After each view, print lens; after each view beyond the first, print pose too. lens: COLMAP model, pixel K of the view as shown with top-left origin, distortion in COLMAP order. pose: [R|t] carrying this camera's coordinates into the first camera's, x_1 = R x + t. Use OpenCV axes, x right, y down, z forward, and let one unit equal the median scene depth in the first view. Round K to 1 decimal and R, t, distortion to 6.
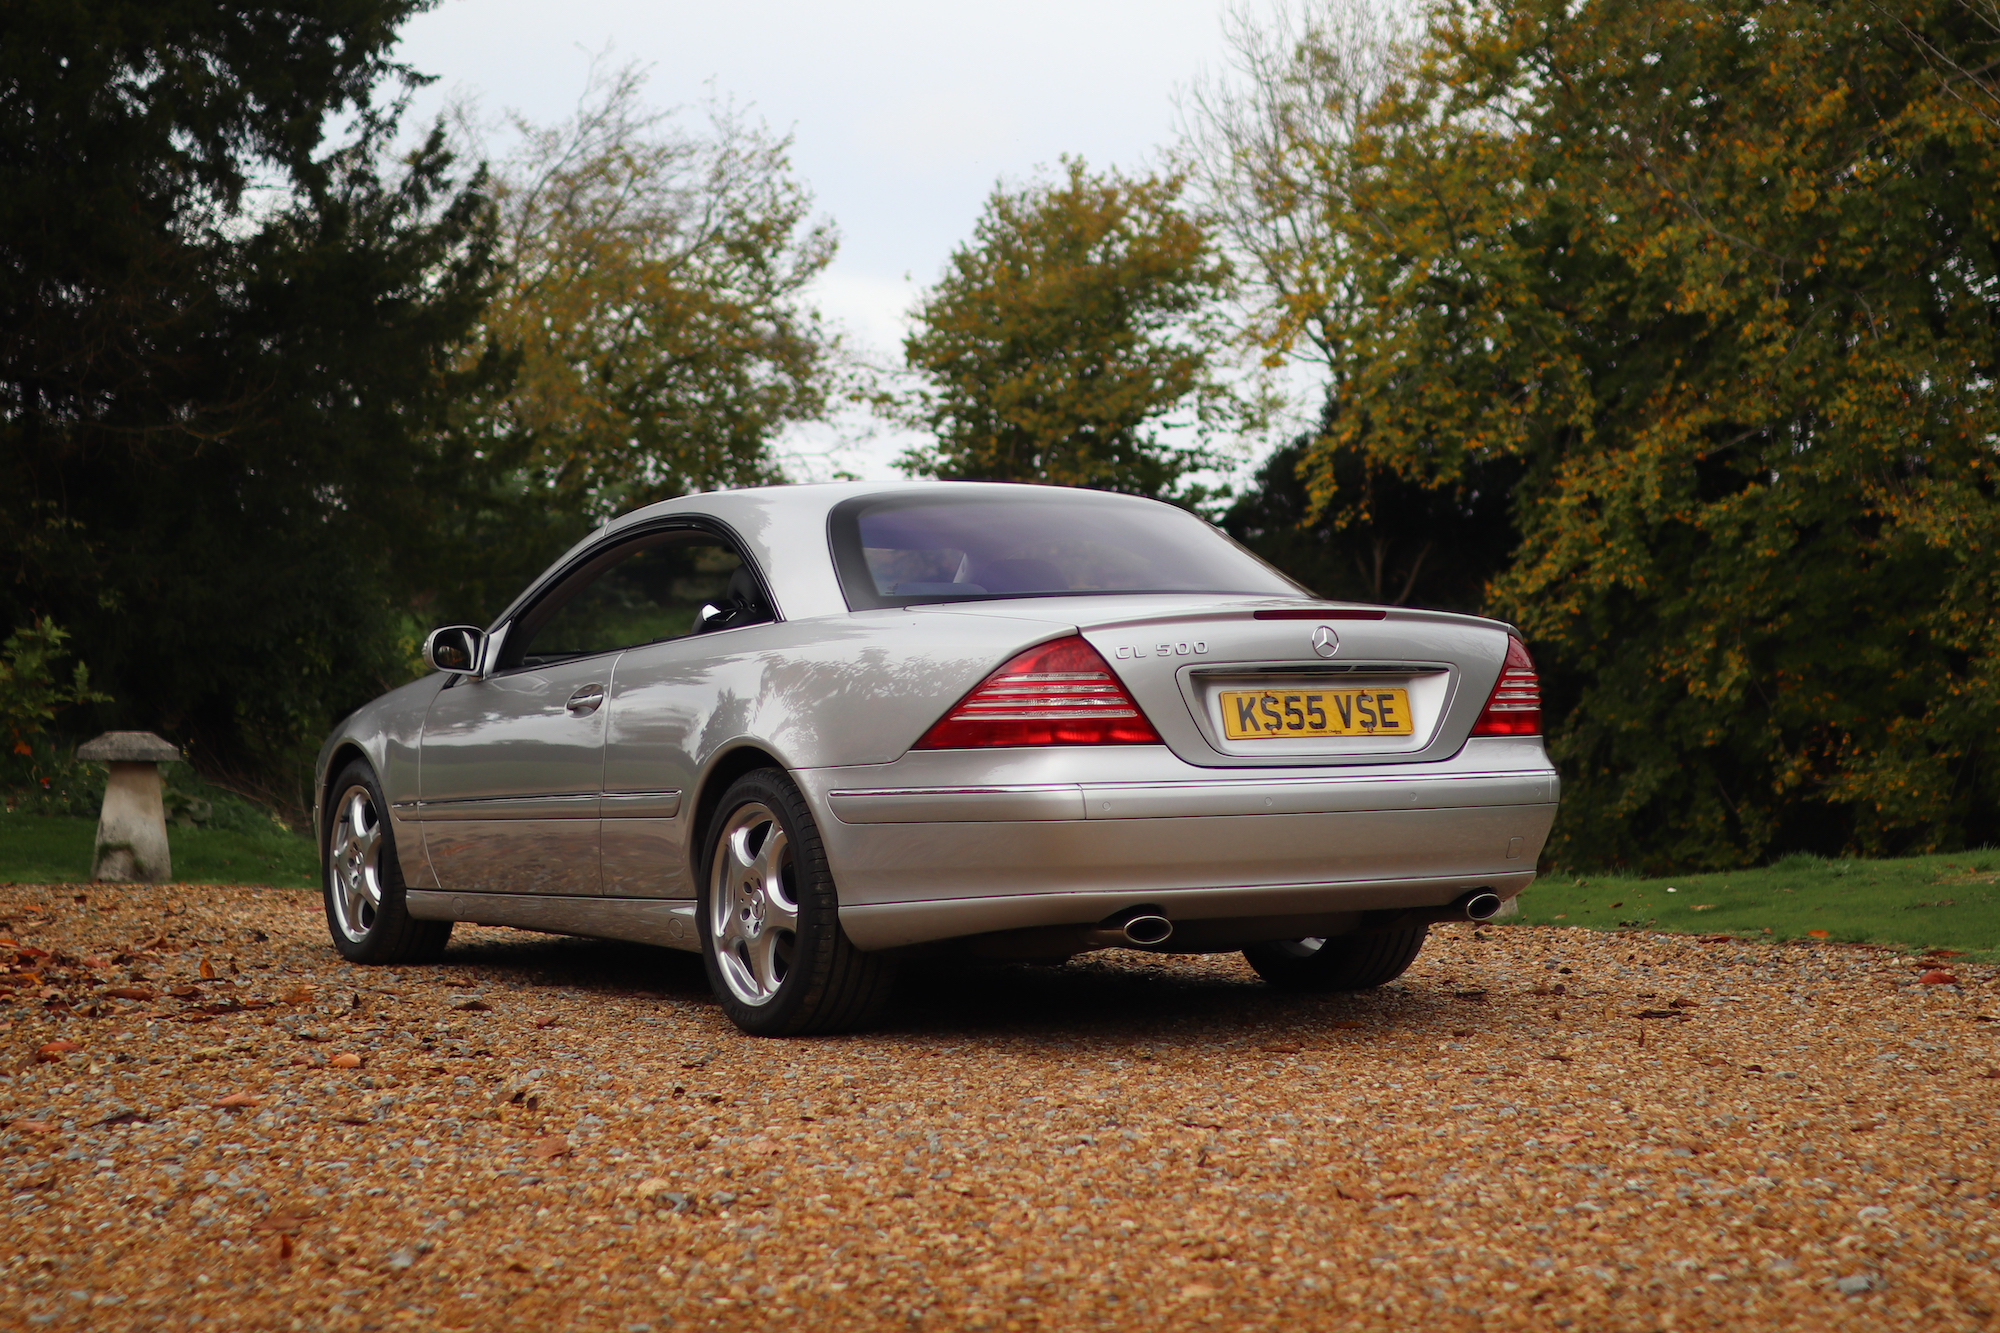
lens RADIAL K [[3394.5, 0, 1060.5], [0, 3394.5, 691.8], [0, 0, 1]] dist [-0.031743, 0.000000]
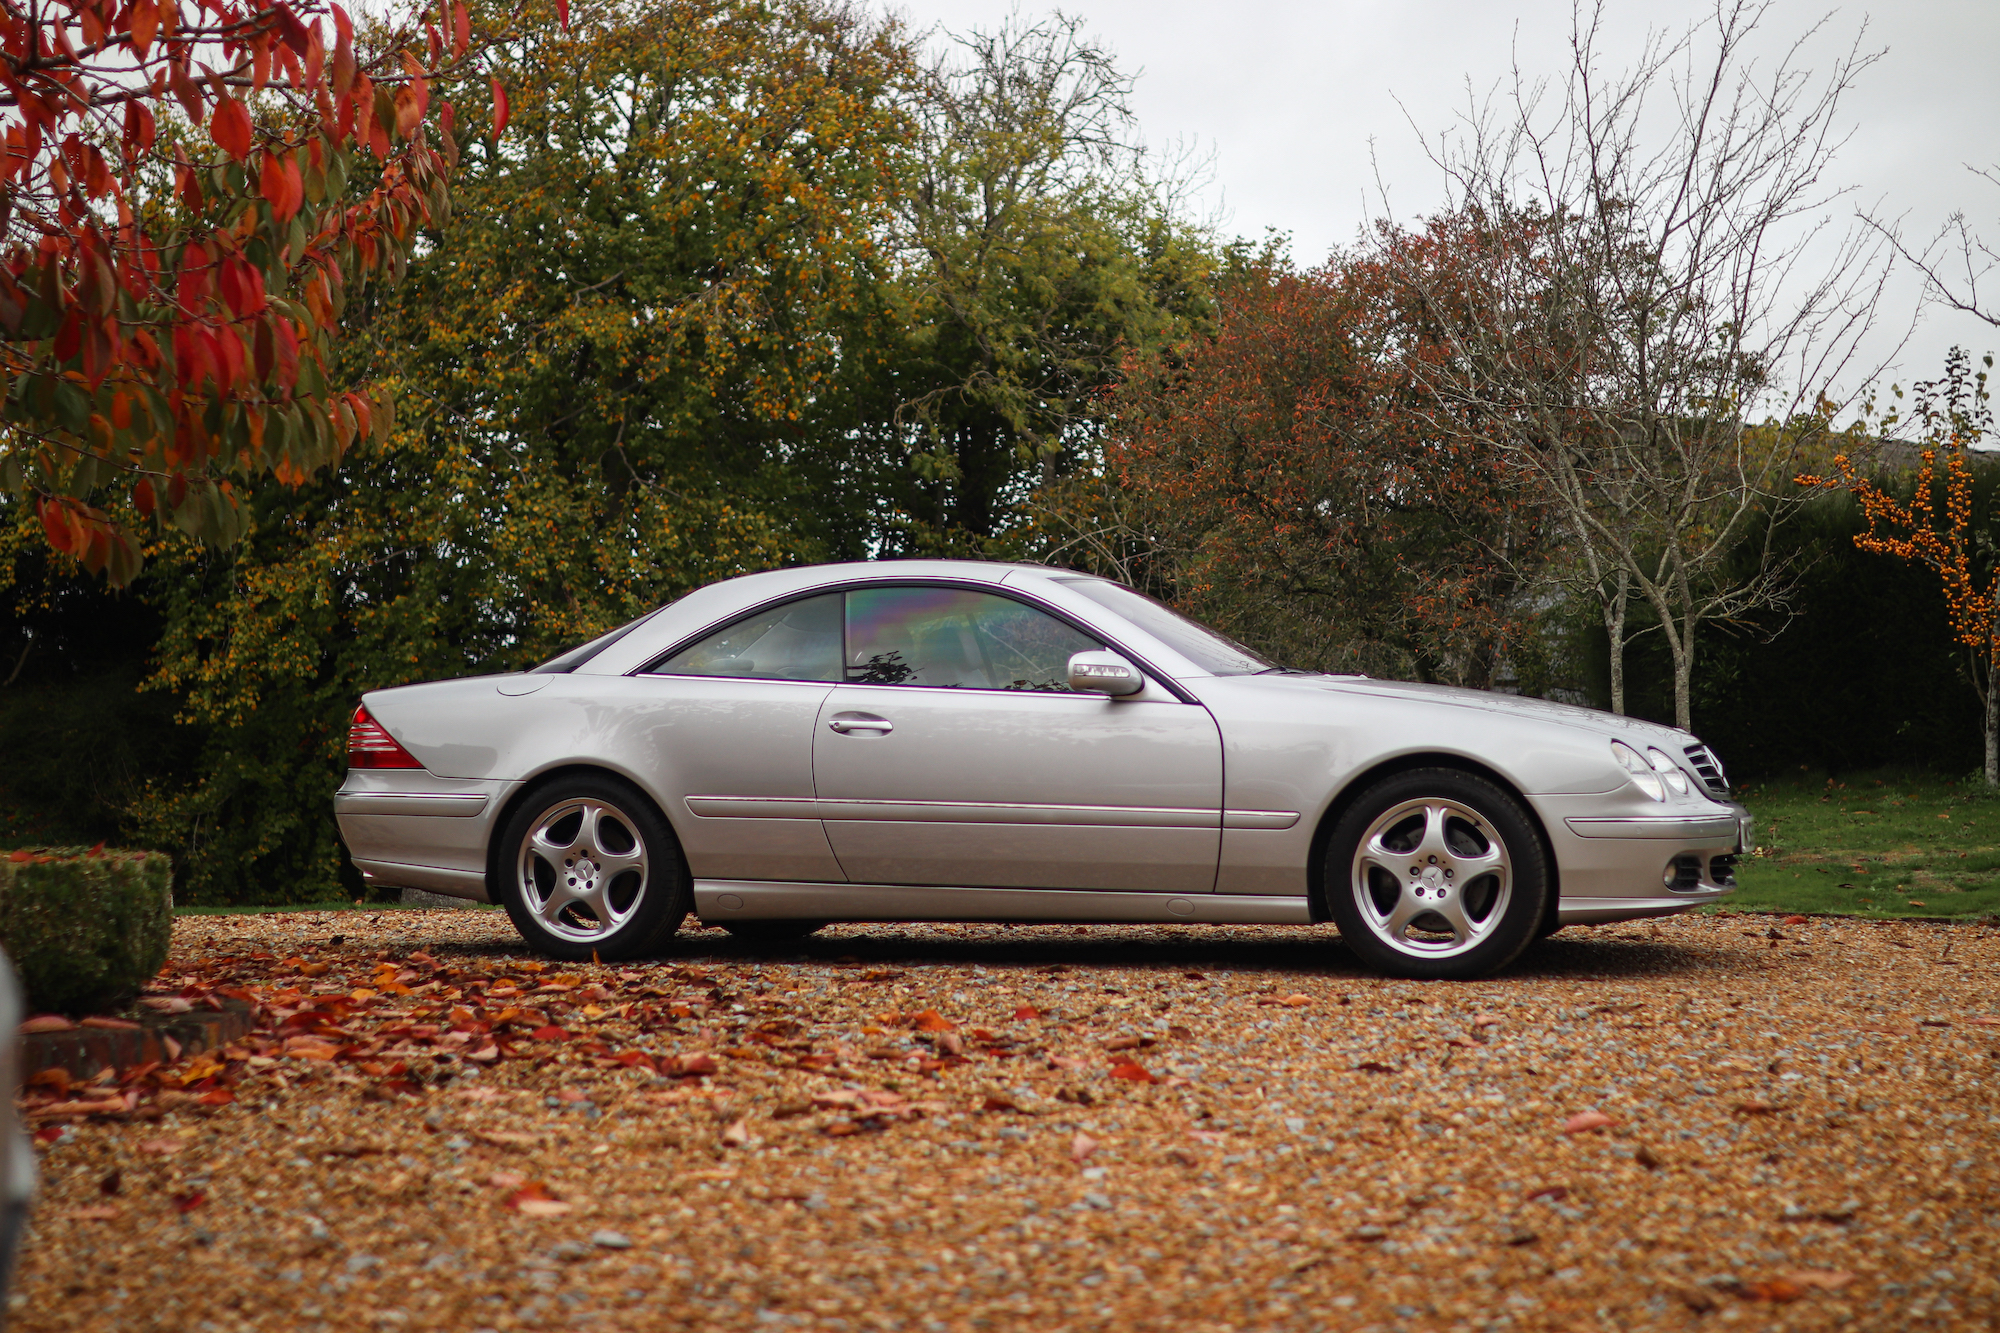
lens RADIAL K [[2716.0, 0, 988.4], [0, 2716.0, 666.0], [0, 0, 1]] dist [-0.013189, 0.000000]
pose [[0.820697, 0.029784, 0.570587, -0.175476], [-0.006807, 0.999079, -0.042360, 0.005934], [-0.571323, 0.030880, 0.820144, 0.049388]]
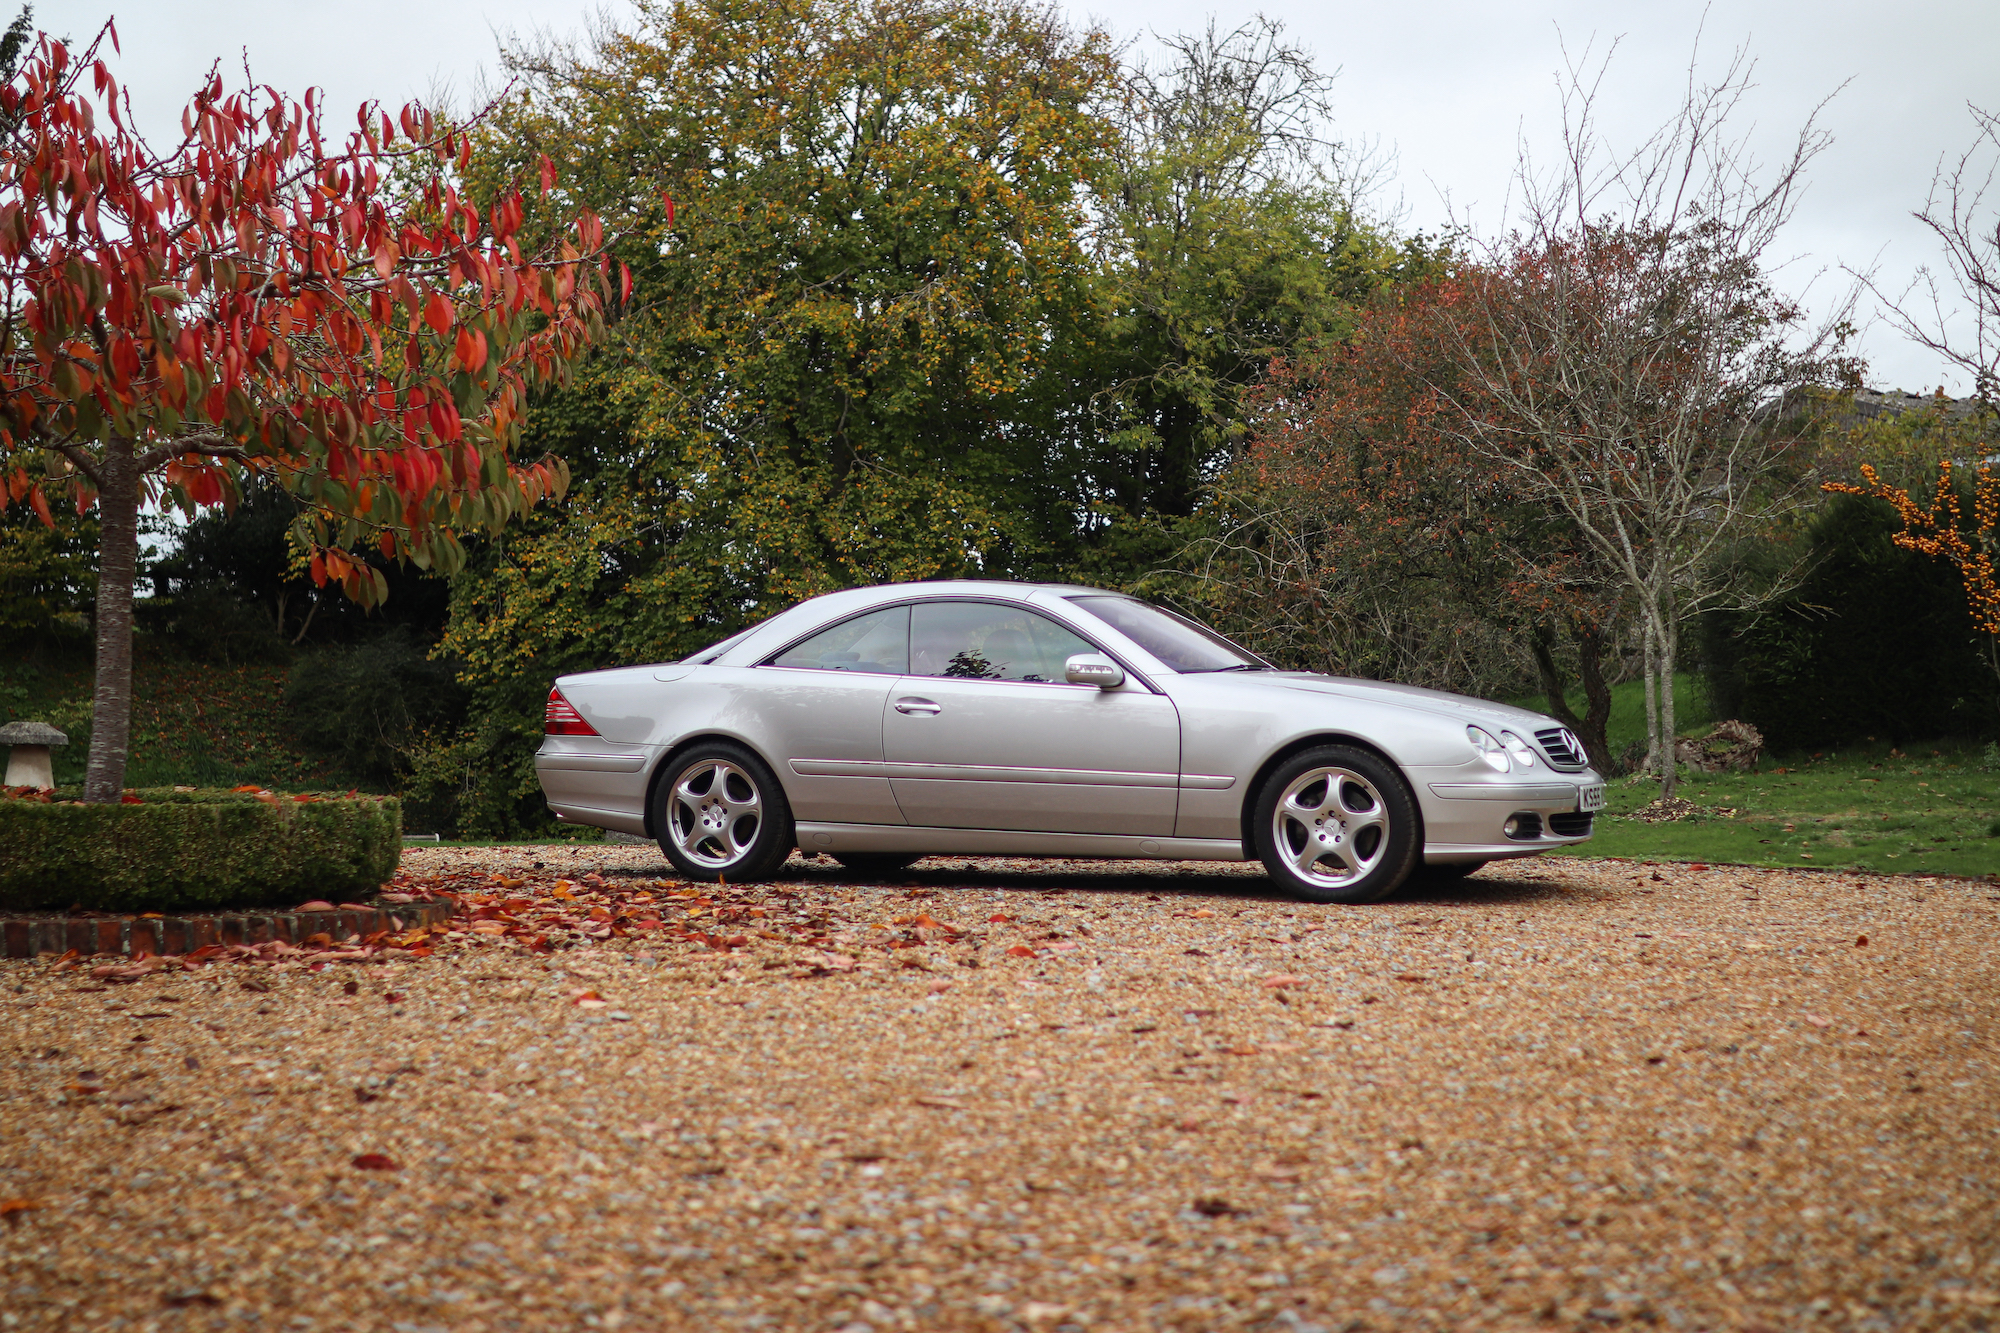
lens RADIAL K [[2716.0, 0, 1000.4], [0, 2716.0, 661.4], [0, 0, 1]] dist [-0.013189, 0.000000]
pose [[0.869988, 0.027609, 0.492300, -0.196092], [-0.017180, 0.999522, -0.025695, 0.003741], [-0.492774, 0.013896, 0.870046, -0.028391]]
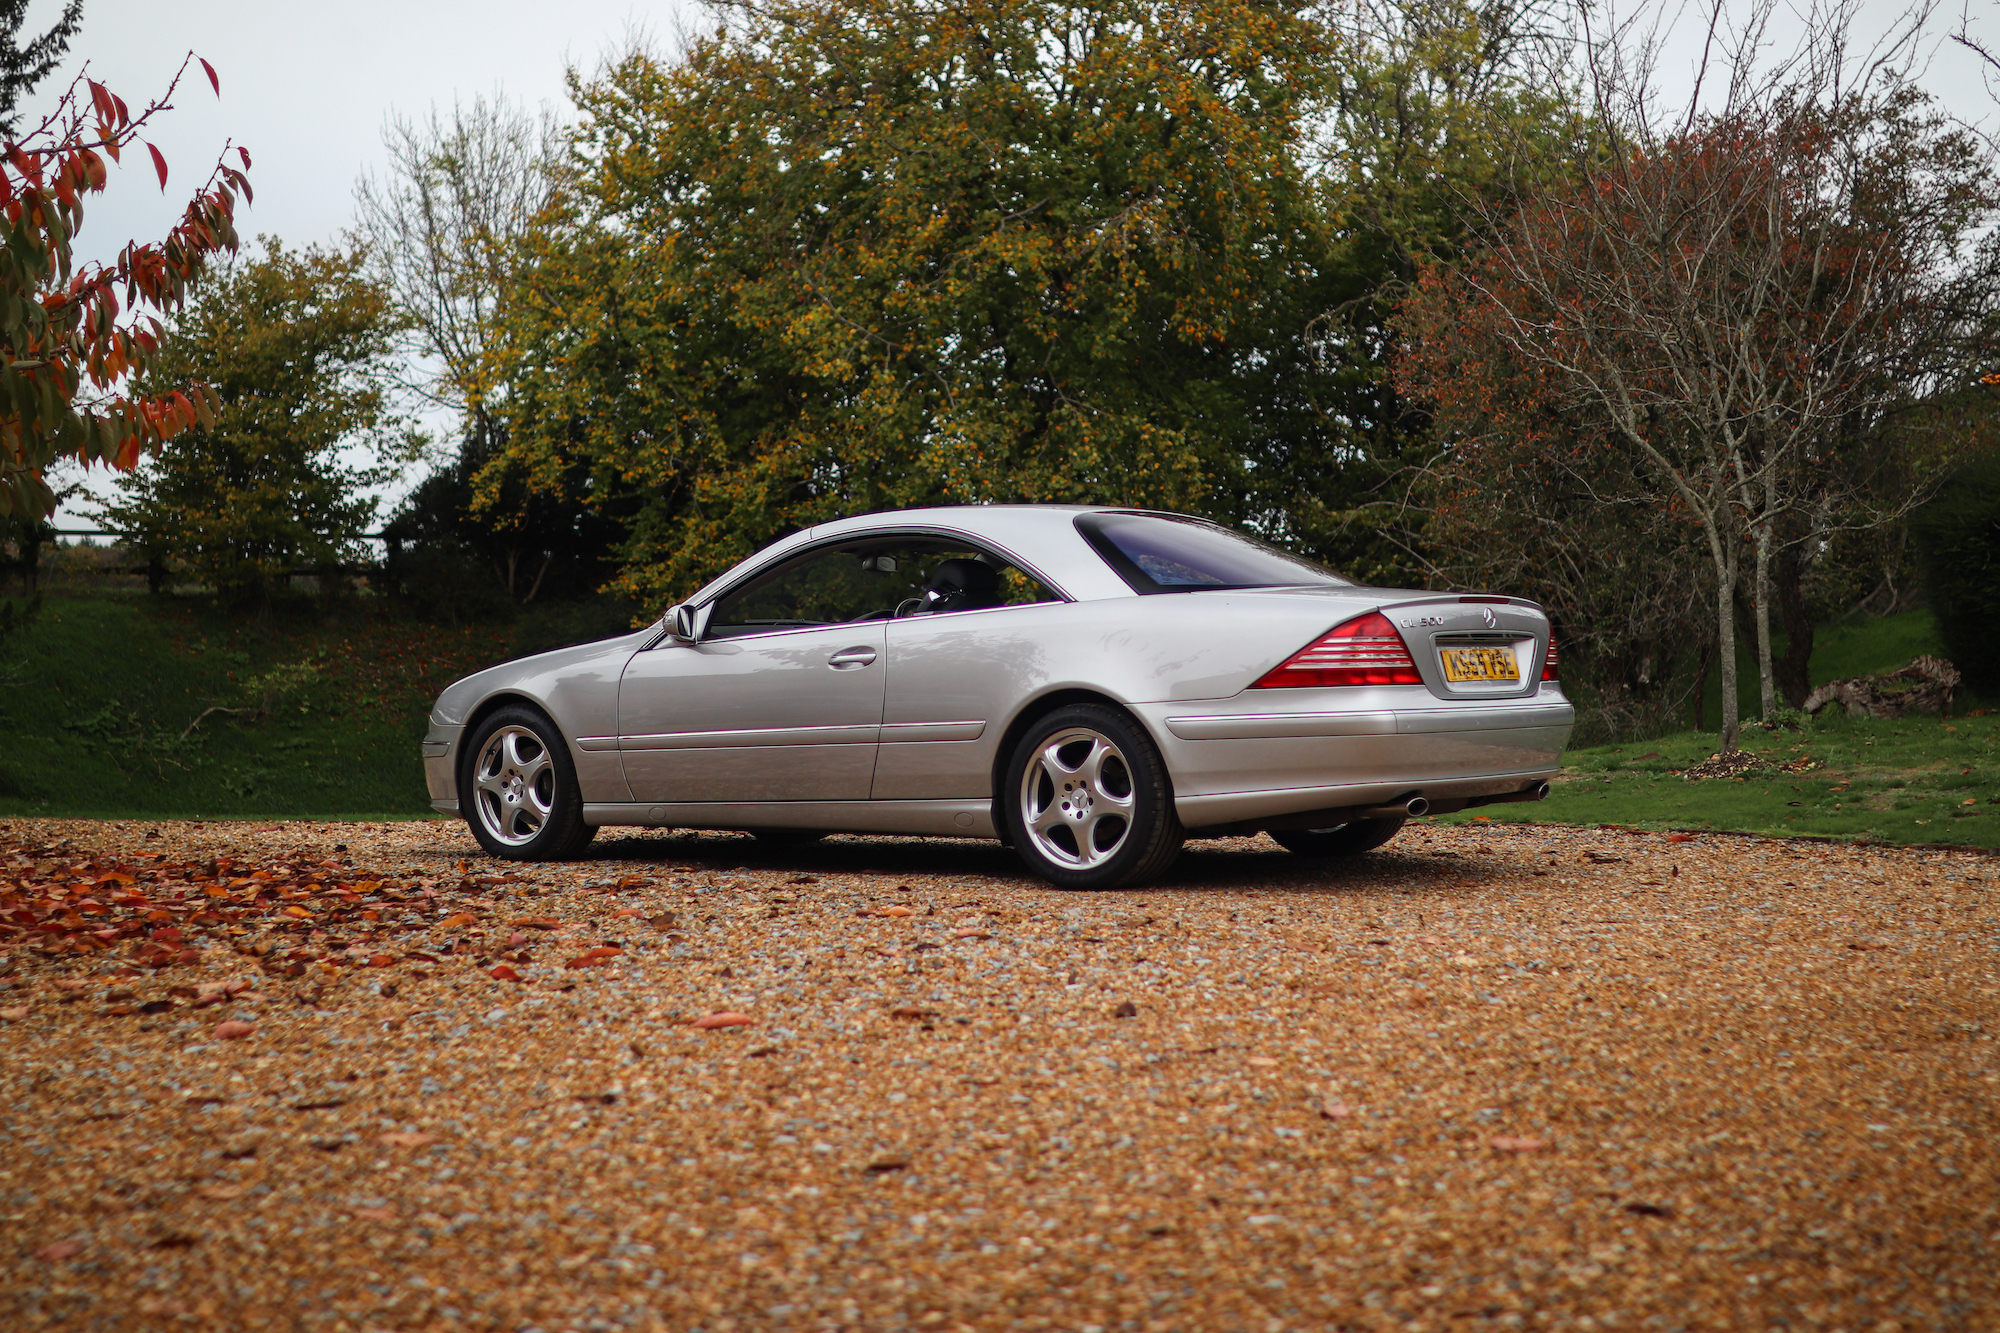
lens RADIAL K [[2716.0, 0, 988.3], [0, 2716.0, 665.0], [0, 0, 1]] dist [-0.013189, 0.000000]
pose [[0.934611, 0.000965, 0.355670, -0.115515], [0.000394, 0.999993, -0.003747, 0.002222], [-0.355671, 0.003642, 0.934604, -0.013019]]
